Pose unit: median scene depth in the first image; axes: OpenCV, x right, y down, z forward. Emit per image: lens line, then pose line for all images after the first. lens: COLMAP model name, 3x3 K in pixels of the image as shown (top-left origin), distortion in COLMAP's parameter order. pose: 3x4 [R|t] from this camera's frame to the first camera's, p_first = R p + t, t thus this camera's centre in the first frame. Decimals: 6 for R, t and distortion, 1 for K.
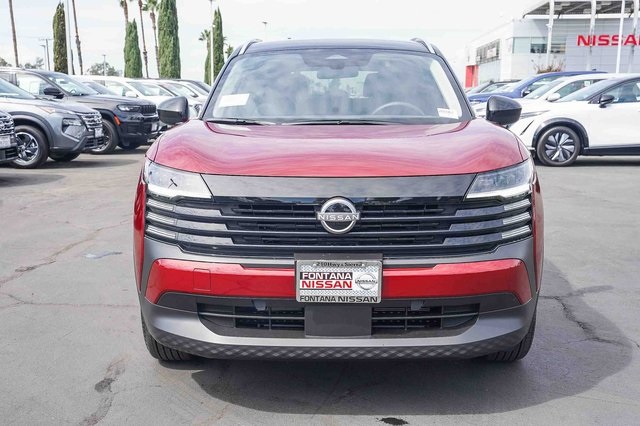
lens RADIAL K [[803.8, 0, 319.8], [0, 803.8, 209.5], [0, 0, 1]] dist [-0.016051, 0.000000]
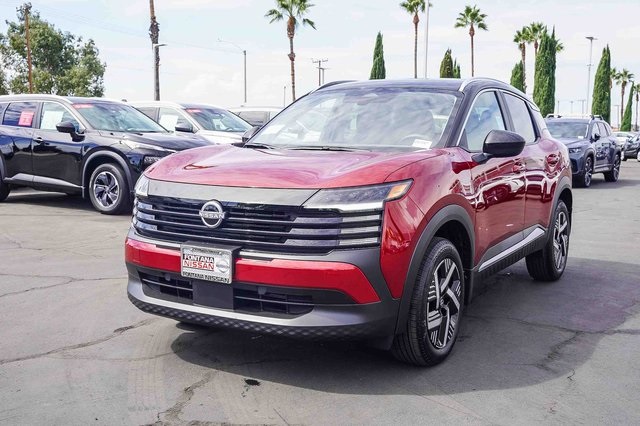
lens RADIAL K [[765.2, 0, 318.7], [0, 765.2, 216.4], [0, 0, 1]] dist [0.059385, 0.000000]
pose [[0.845516, 0.067199, -0.529705, 0.828515], [-0.085205, 0.996317, -0.009611, 0.008175], [0.527108, 0.053260, 0.848128, 0.024556]]
